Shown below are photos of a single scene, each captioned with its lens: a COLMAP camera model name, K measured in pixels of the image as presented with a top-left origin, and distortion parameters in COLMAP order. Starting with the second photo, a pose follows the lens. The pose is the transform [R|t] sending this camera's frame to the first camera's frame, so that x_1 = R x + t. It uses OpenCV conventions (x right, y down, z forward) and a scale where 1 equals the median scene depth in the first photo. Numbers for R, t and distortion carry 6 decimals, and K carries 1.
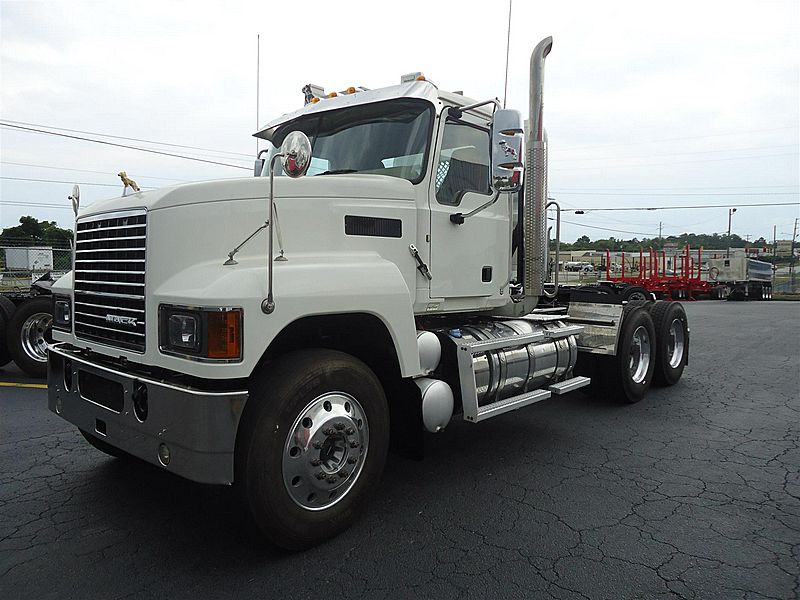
lens RADIAL K [[575.9, 0, 394.7], [0, 575.9, 303.1], [0, 0, 1]] dist [0.018285, -0.008144]
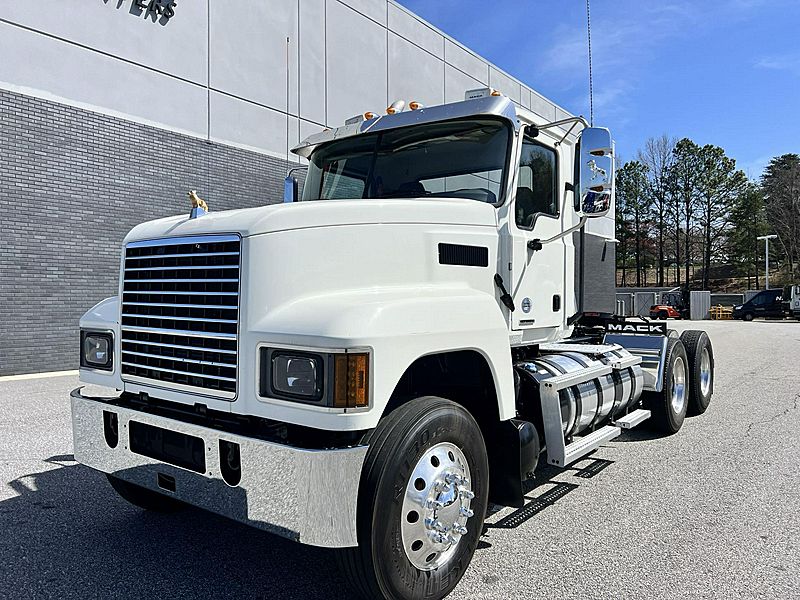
lens RADIAL K [[605.2, 0, 397.3], [0, 605.2, 307.6], [0, 0, 1]] dist [0.062561, -0.023723]
pose [[0.996850, -0.003726, 0.079222, -0.209961], [0.006039, 0.999562, -0.028980, -0.020104], [-0.079079, 0.029367, 0.996436, 0.047146]]
